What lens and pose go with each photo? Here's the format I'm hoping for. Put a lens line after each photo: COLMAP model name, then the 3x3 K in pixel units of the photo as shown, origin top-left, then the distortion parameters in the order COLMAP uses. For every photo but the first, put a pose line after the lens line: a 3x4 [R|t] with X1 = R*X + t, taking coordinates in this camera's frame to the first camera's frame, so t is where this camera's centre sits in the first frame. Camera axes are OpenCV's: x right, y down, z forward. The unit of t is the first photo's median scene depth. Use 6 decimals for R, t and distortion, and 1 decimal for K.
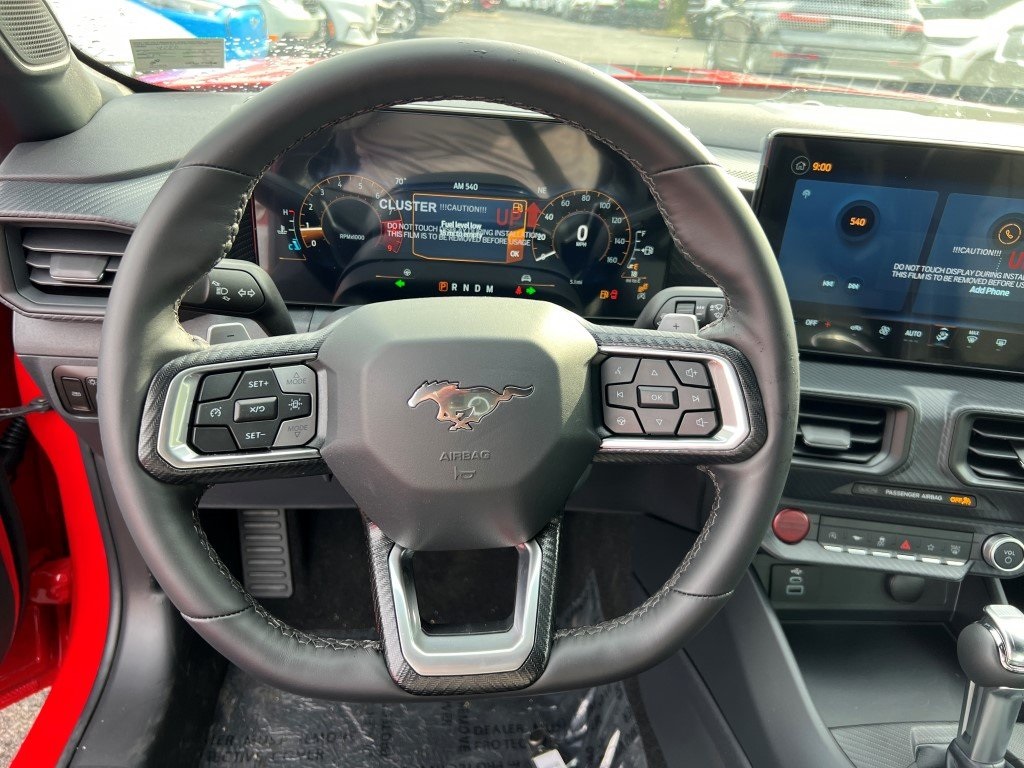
lens RADIAL K [[742.4, 0, 518.5], [0, 742.4, 391.4], [0, 0, 1]] dist [0.010851, -0.015660]
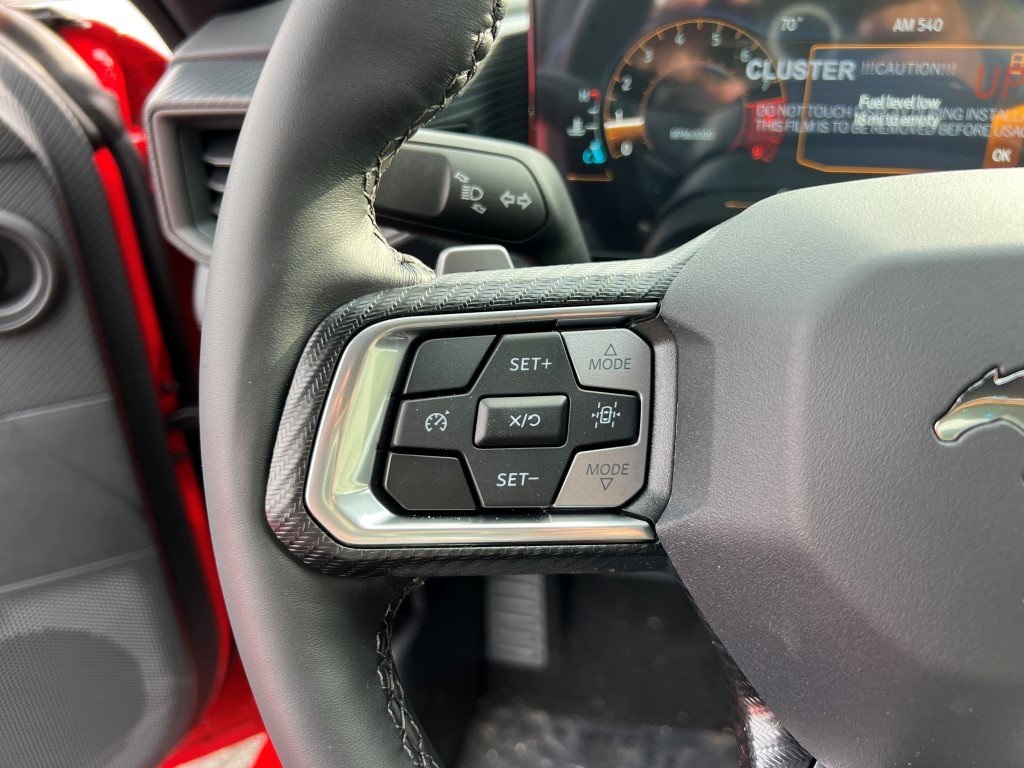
lens RADIAL K [[760.1, 0, 558.6], [0, 760.1, 395.3], [0, 0, 1]] dist [0.007535, 0.002914]
pose [[0.959506, 0.049954, -0.277224, -0.196328], [-0.057841, 0.998119, -0.020341, 0.016137], [0.275686, 0.035552, 0.960590, 0.539741]]
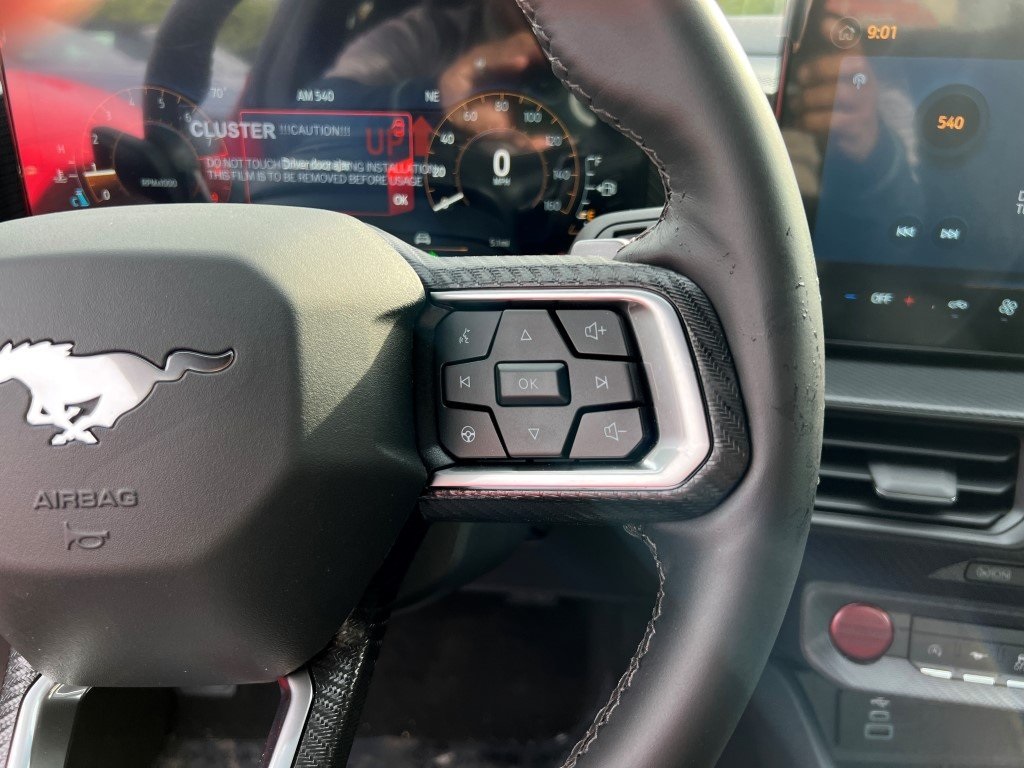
lens RADIAL K [[742.4, 0, 535.6], [0, 742.4, 401.5], [0, 0, 1]] dist [0.010851, -0.015660]
pose [[0.994410, -0.012809, -0.104809, 0.239369], [0.004347, 0.996740, -0.080563, 0.058765], [0.105499, 0.079657, 0.991224, 0.507116]]
